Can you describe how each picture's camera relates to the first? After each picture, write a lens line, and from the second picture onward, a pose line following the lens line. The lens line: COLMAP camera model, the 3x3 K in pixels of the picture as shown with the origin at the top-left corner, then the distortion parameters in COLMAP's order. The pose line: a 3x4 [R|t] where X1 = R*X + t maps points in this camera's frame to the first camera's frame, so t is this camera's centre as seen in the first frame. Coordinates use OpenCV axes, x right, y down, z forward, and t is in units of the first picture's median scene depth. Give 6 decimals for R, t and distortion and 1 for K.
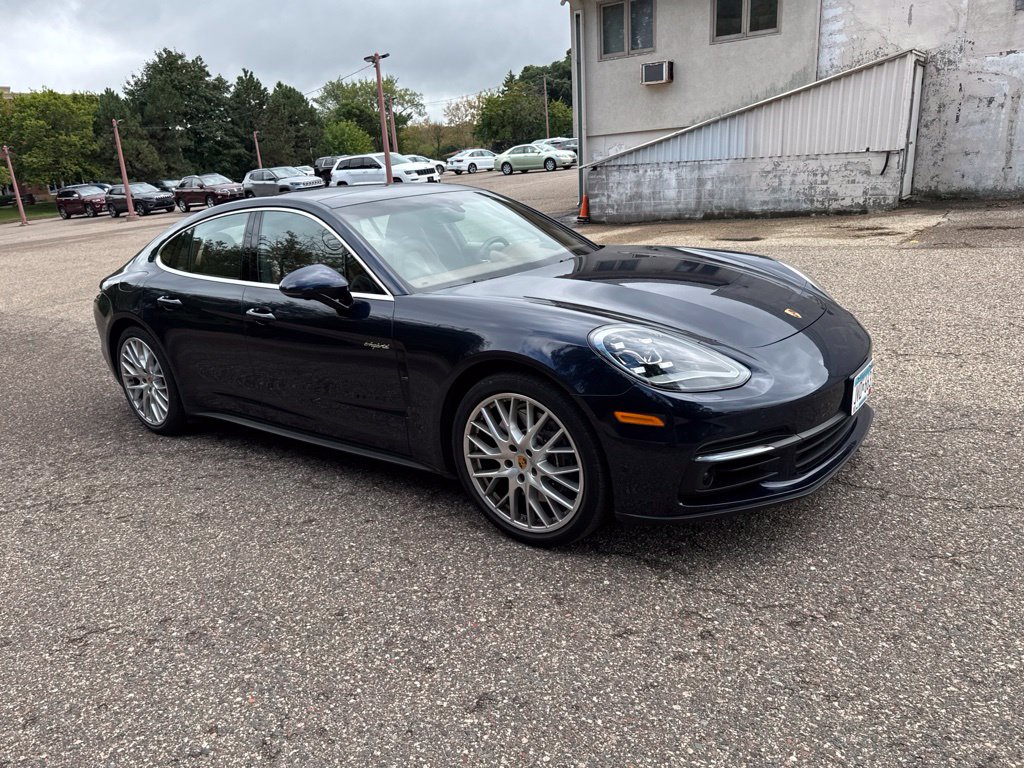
lens RADIAL K [[676.2, 0, 514.5], [0, 676.2, 379.2], [0, 0, 1]] dist [0.020625, -0.025919]
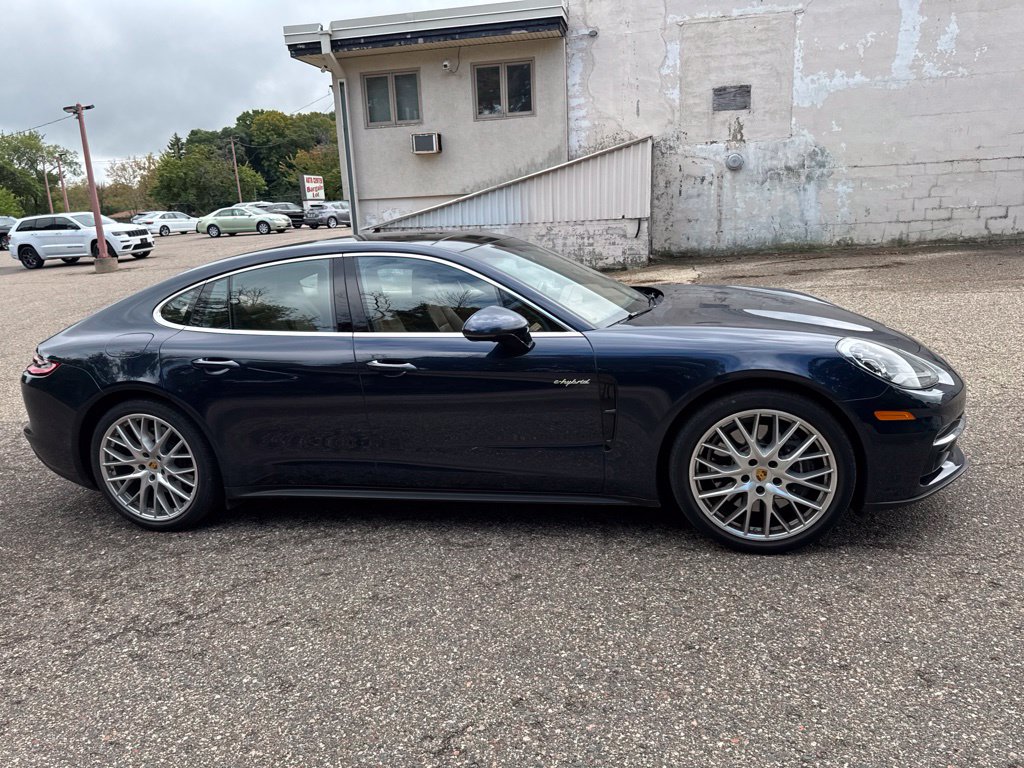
lens RADIAL K [[673.6, 0, 499.4], [0, 673.6, 375.5], [0, 0, 1]] dist [0.026869, -0.032258]
pose [[0.920011, -0.073545, 0.384929, -0.140581], [0.109903, 0.991237, -0.073288, 0.000016], [-0.376166, 0.109731, 0.920032, 0.027073]]
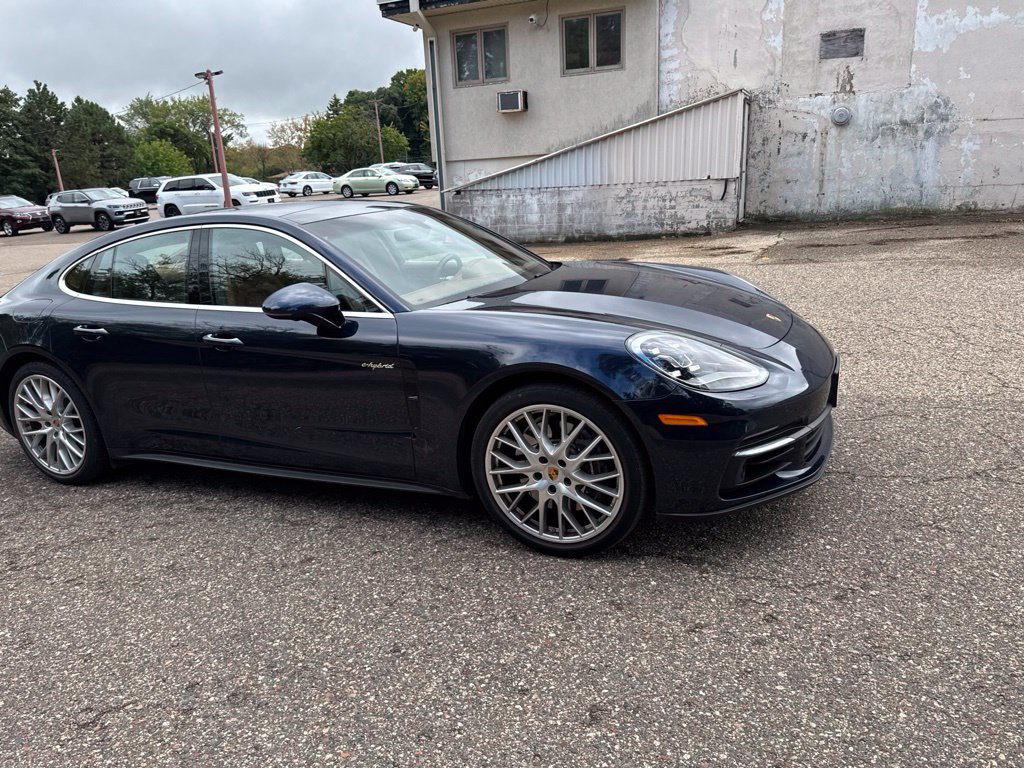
lens RADIAL K [[676.2, 0, 514.5], [0, 676.2, 379.2], [0, 0, 1]] dist [0.020625, -0.025919]
pose [[0.973547, -0.052392, 0.222399, -0.047195], [0.059912, 0.997833, -0.027195, 0.001240], [-0.220492, 0.039800, 0.974576, 0.005786]]
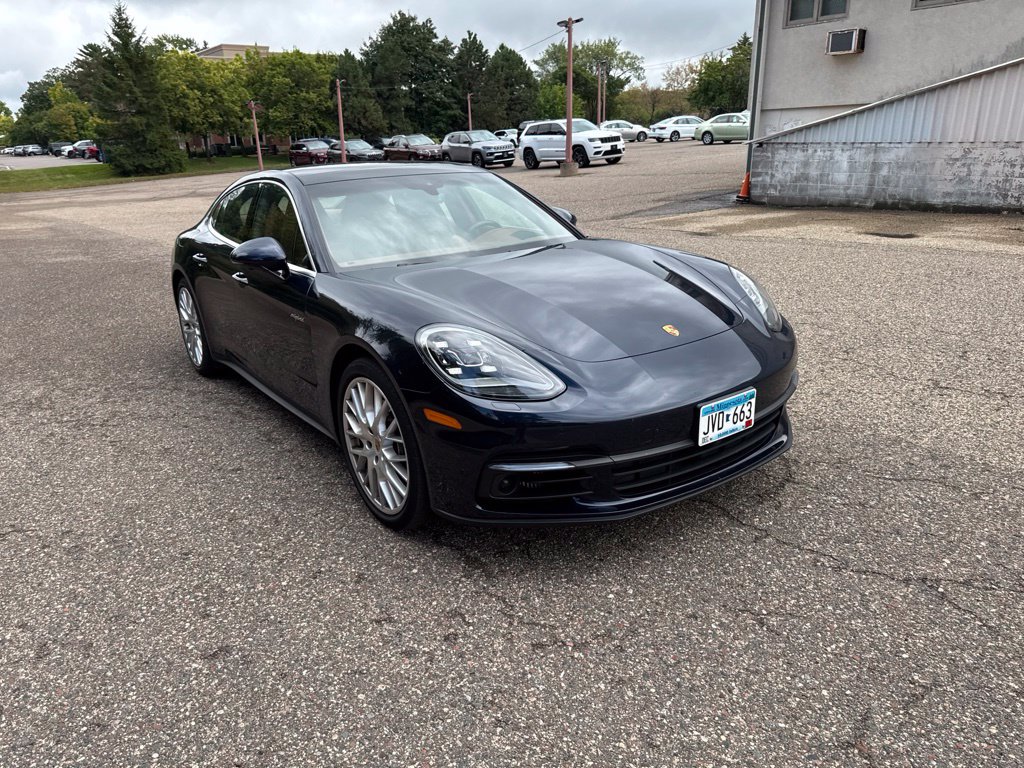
lens RADIAL K [[678.5, 0, 529.4], [0, 678.5, 380.9], [0, 0, 1]] dist [0.021991, -0.027131]
pose [[0.964026, 0.123537, -0.235356, 0.086259], [-0.112765, 0.991884, 0.058746, -0.011653], [0.240703, -0.030092, 0.970132, 0.007078]]
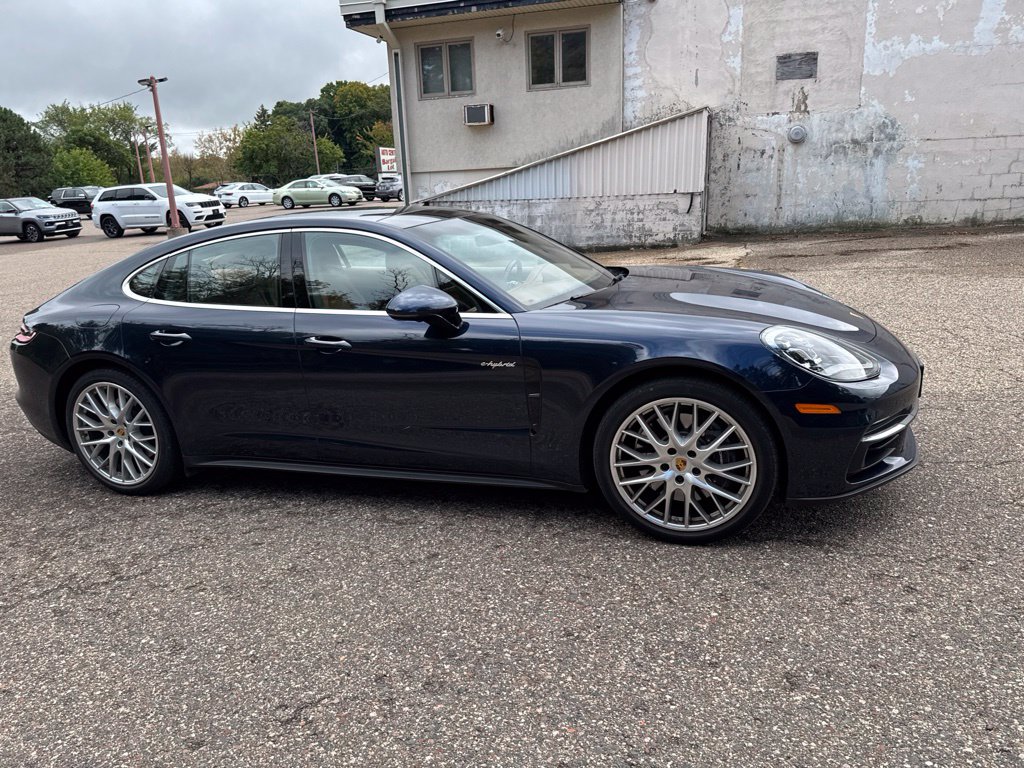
lens RADIAL K [[676.2, 0, 514.5], [0, 676.2, 379.2], [0, 0, 1]] dist [0.020625, -0.025919]
pose [[0.949944, -0.062078, 0.306192, -0.099562], [0.077861, 0.996178, -0.039590, 0.002385], [-0.302564, 0.061449, 0.951146, 0.013079]]
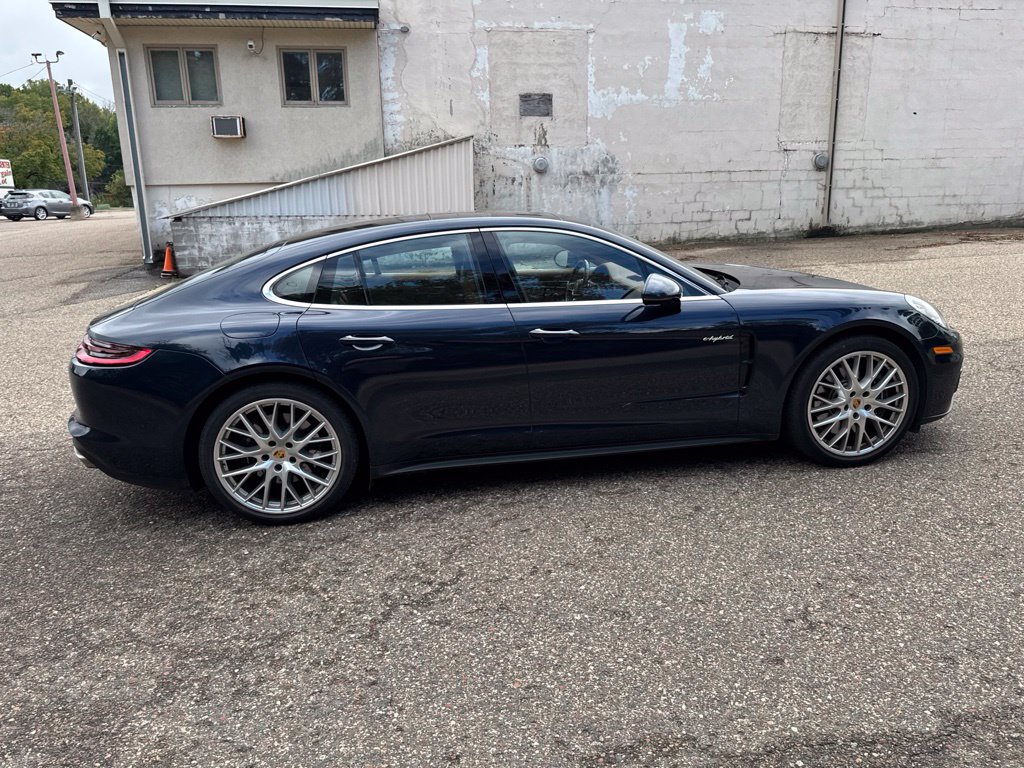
lens RADIAL K [[667.5, 0, 491.1], [0, 667.5, 384.8], [0, 0, 1]] dist [0.083248, -0.137061]
pose [[0.727064, -0.132858, 0.673593, -0.262647], [0.185772, 0.982570, -0.006718, -0.007765], [-0.660959, 0.130019, 0.739072, 0.085782]]
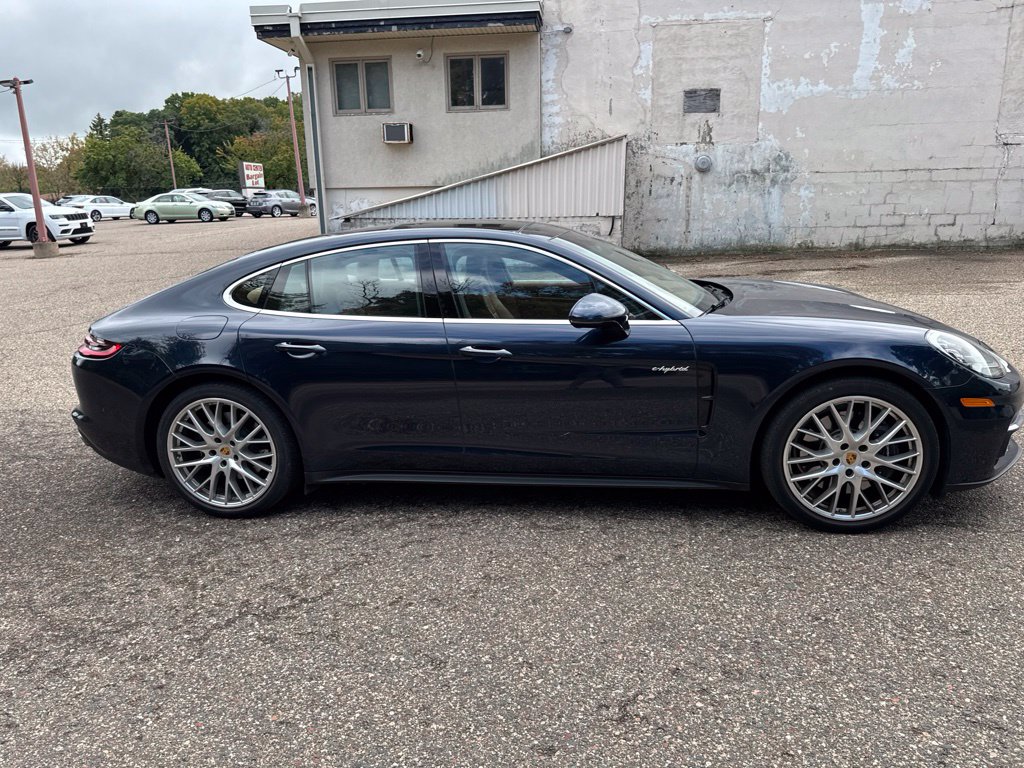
lens RADIAL K [[672.7, 0, 496.4], [0, 672.7, 382.1], [0, 0, 1]] dist [0.031446, -0.042779]
pose [[0.887185, -0.071041, 0.455912, -0.186350], [0.104719, 0.993294, -0.049002, -0.001938], [-0.449373, 0.091217, 0.888675, 0.044579]]
